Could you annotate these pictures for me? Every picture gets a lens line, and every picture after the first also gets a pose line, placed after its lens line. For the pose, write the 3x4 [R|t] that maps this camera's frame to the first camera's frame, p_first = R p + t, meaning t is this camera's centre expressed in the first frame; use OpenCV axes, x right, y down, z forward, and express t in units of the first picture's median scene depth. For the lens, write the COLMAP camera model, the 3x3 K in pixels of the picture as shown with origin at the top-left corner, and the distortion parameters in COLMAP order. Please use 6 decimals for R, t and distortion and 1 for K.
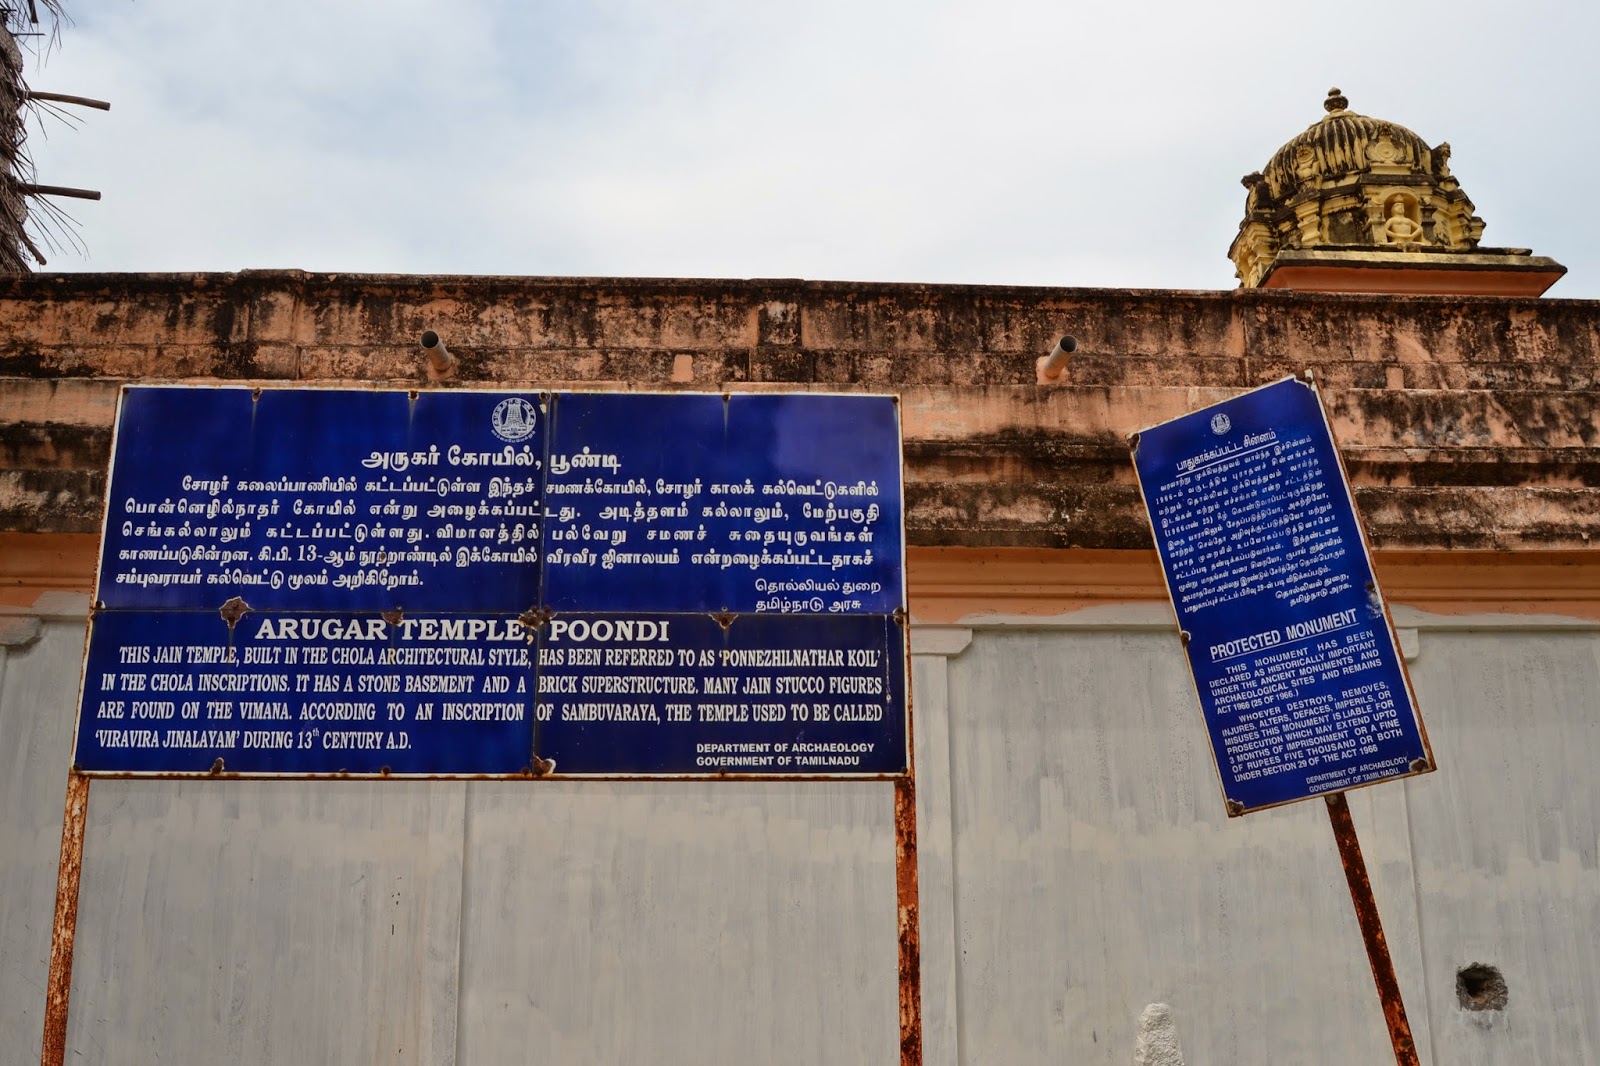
lens RADIAL K [[1478.3, 0, 800.5], [0, 1478.3, 535.8], [0, 0, 1]] dist [-0.063674, 0.000000]
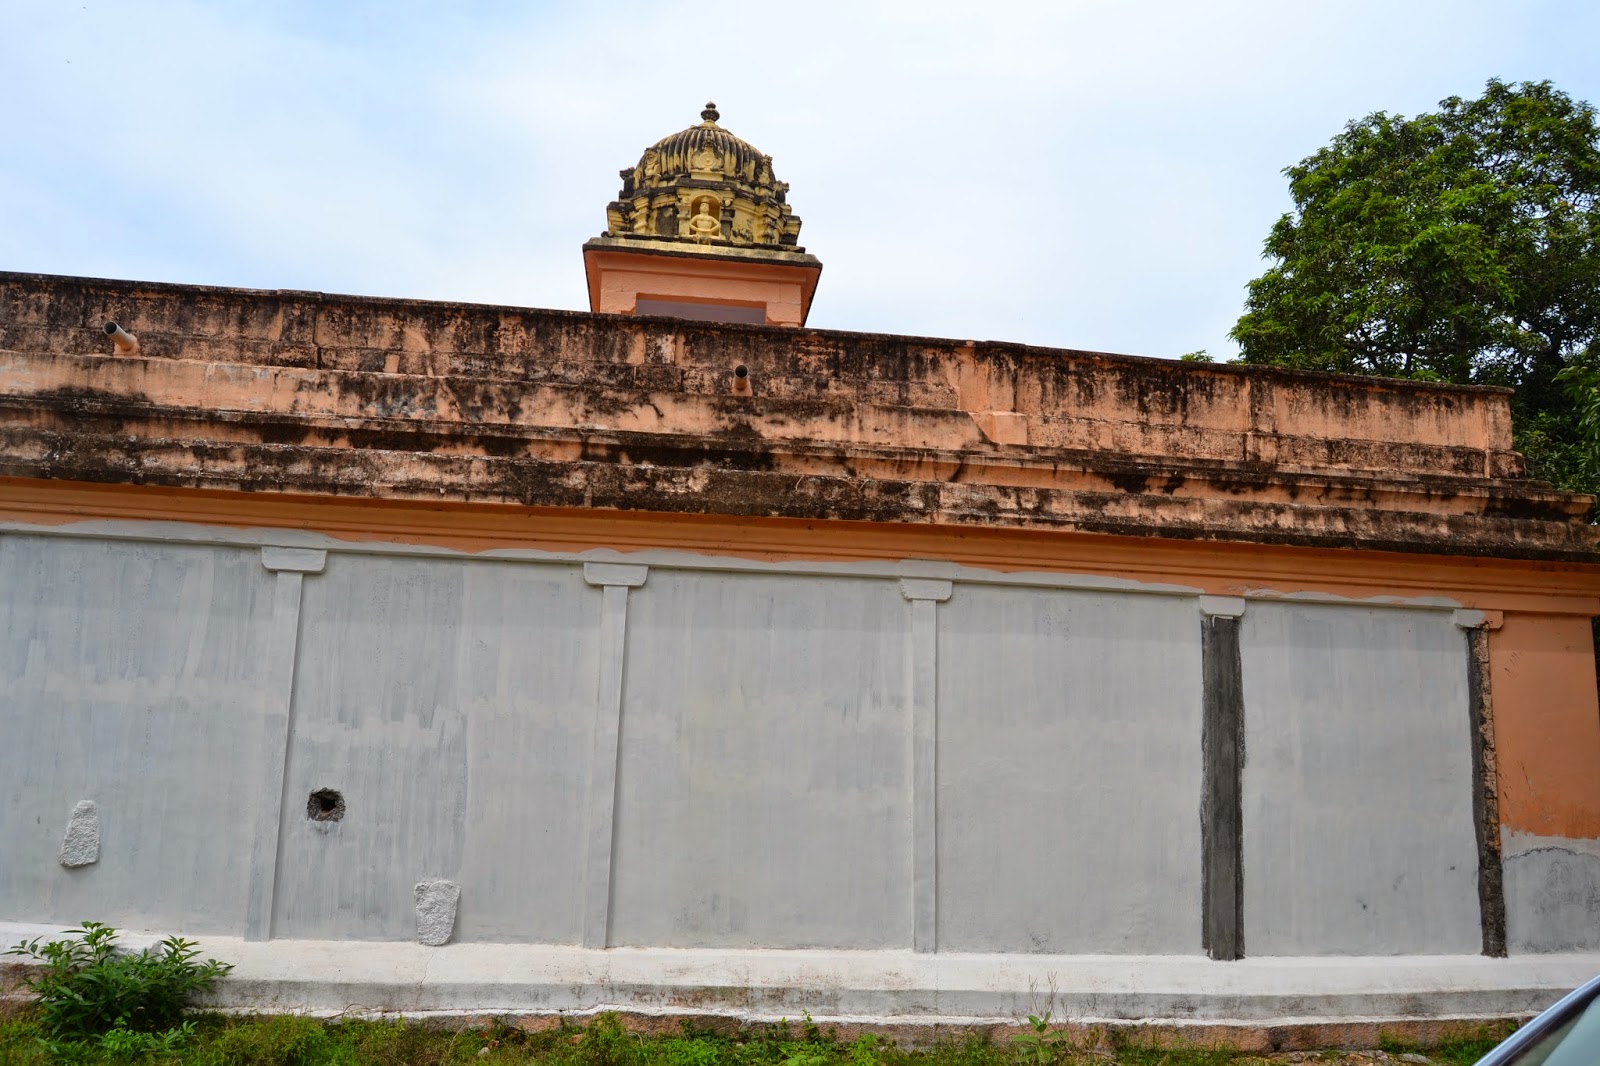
lens RADIAL K [[1289.6, 0, 800.2], [0, 1289.6, 531.1], [0, 0, 1]] dist [-0.099660, 0.046922]
pose [[0.995258, 0.055234, 0.080065, 0.718434], [-0.061950, 0.994540, 0.083981, -0.077941], [-0.074989, -0.088543, 0.993246, -0.216135]]
